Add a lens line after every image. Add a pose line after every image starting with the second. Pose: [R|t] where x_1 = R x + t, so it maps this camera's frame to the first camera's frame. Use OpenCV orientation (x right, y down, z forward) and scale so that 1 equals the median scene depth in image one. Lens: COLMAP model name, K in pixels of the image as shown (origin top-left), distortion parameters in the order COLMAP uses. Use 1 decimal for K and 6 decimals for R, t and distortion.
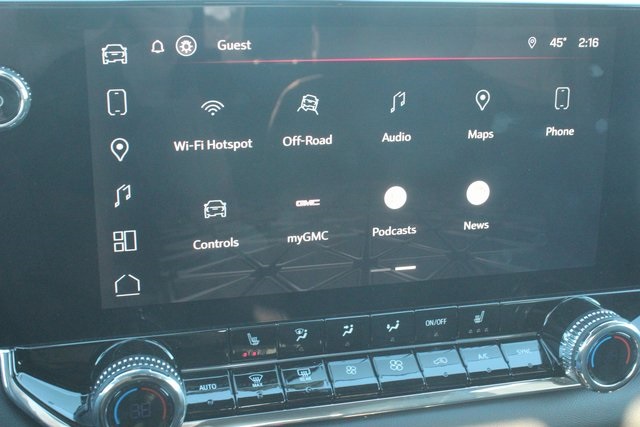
lens RADIAL K [[961.7, 0, 325.1], [0, 961.7, 219.3], [0, 0, 1]] dist [0.007179, 0.000000]
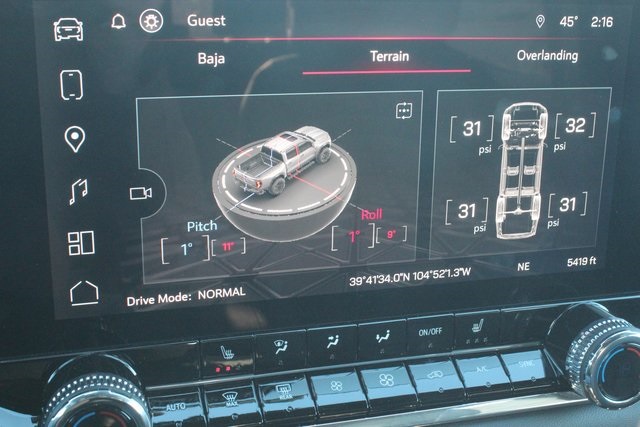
lens RADIAL K [[961.7, 0, 323.0], [0, 961.7, 215.3], [0, 0, 1]] dist [0.007179, 0.000000]
pose [[0.999457, 0.003071, 0.032812, -0.015460], [-0.003659, 0.999833, 0.017883, -0.018306], [-0.032752, -0.017993, 0.999302, 0.109029]]
